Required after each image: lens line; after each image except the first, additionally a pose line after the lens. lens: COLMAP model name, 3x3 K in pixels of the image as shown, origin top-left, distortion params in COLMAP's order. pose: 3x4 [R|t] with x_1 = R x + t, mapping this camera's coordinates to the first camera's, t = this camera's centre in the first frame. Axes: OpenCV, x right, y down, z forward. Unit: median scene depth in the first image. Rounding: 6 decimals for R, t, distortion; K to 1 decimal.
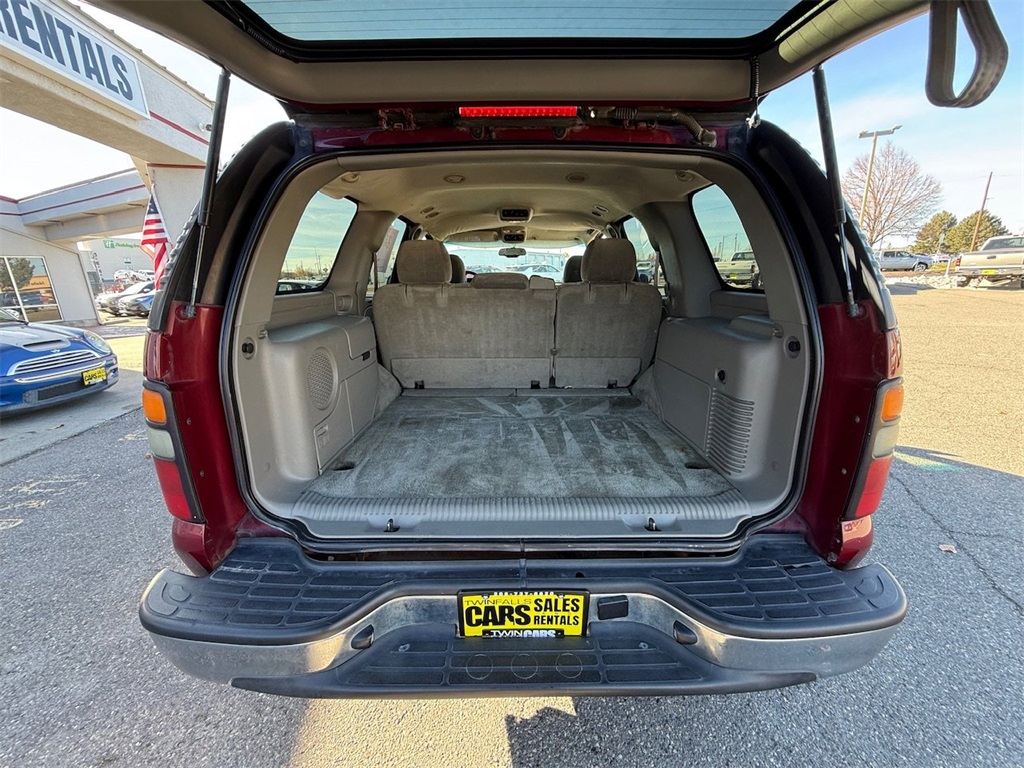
lens RADIAL K [[406.6, 0, 508.0], [0, 406.6, 381.0], [0, 0, 1]] dist [0.001562, -0.000129]
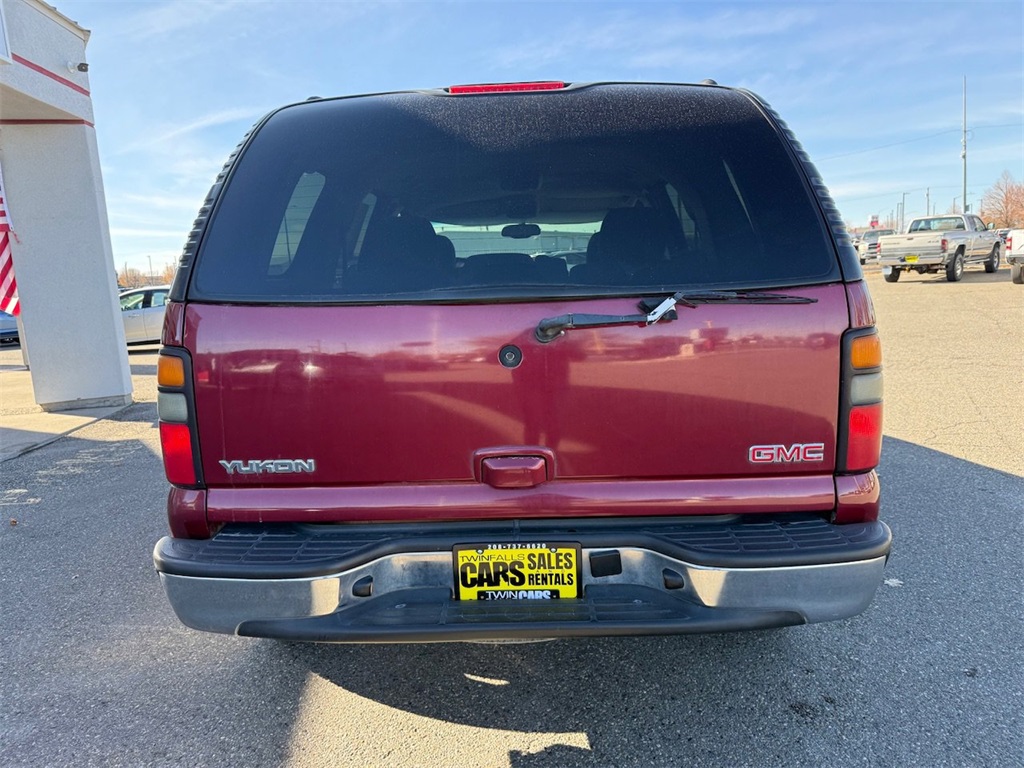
lens RADIAL K [[709.4, 0, 498.3], [0, 709.4, 380.9], [0, 0, 1]] dist [0.095145, -0.109367]
pose [[0.998770, -0.021351, -0.044756, 0.078808], [0.016607, 0.994457, -0.103822, 0.280502], [0.046724, 0.102951, 0.993588, -0.807112]]
